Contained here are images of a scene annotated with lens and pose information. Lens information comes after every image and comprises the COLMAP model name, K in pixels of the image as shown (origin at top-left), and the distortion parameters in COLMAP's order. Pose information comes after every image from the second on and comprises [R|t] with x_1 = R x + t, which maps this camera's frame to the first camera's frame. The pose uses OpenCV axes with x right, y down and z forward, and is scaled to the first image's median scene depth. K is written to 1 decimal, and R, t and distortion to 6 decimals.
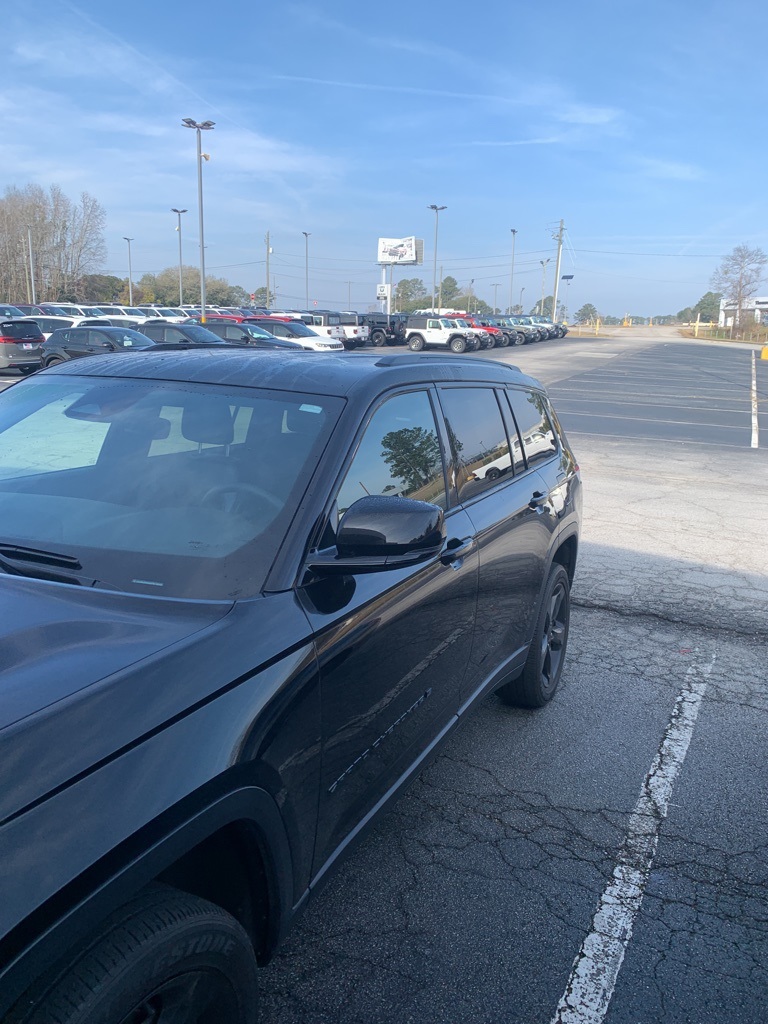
lens RADIAL K [[789.3, 0, 384.0], [0, 789.3, 512.0], [0, 0, 1]] dist [0.030076, -0.011773]
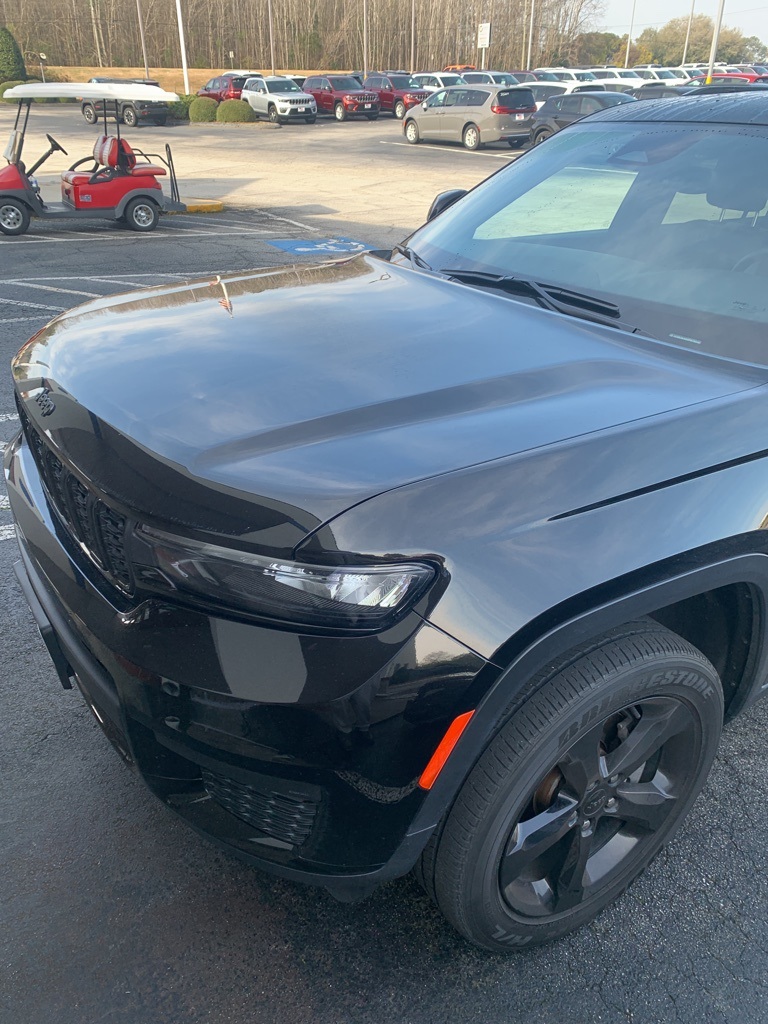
lens RADIAL K [[789.3, 0, 384.0], [0, 789.3, 512.0], [0, 0, 1]] dist [0.030076, -0.011773]
pose [[0.847981, 0.225948, -0.479453, -0.007247], [-0.098172, 0.955887, 0.276843, 0.004504], [0.520855, -0.187689, 0.832756, -0.004075]]
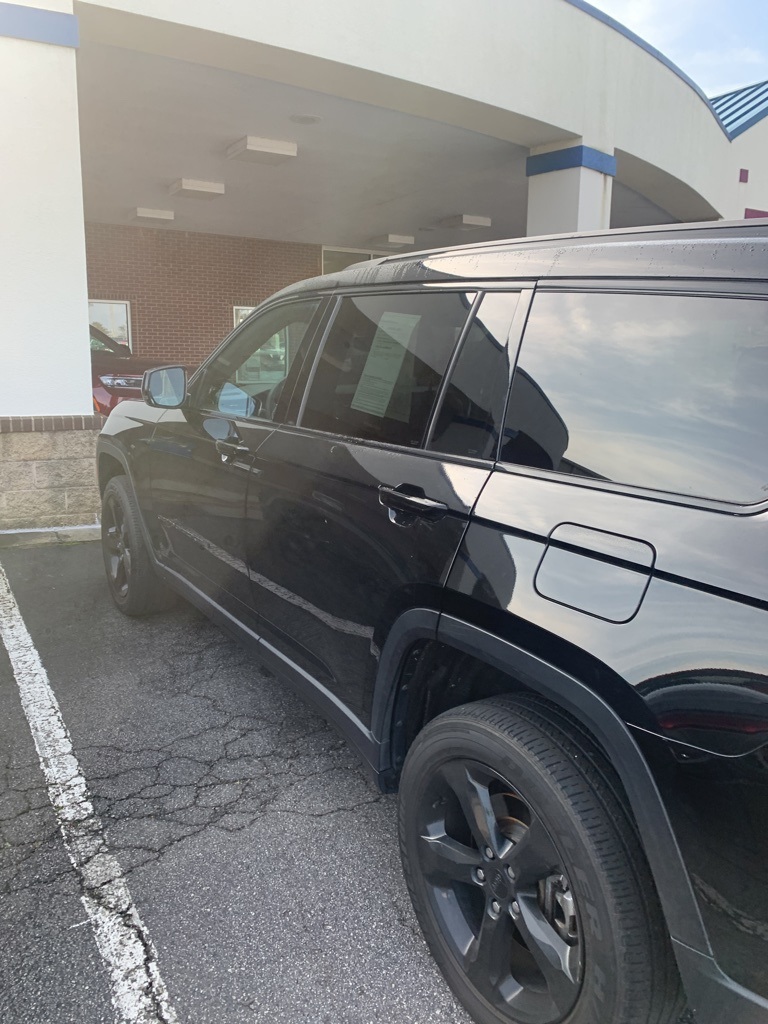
lens RADIAL K [[789.3, 0, 384.0], [0, 789.3, 512.0], [0, 0, 1]] dist [0.030076, -0.011773]
pose [[-0.531687, 0.133102, -0.836416, 0.105398], [-0.201797, 0.939223, 0.277739, -0.024960], [0.822549, 0.316456, -0.472513, 0.202215]]
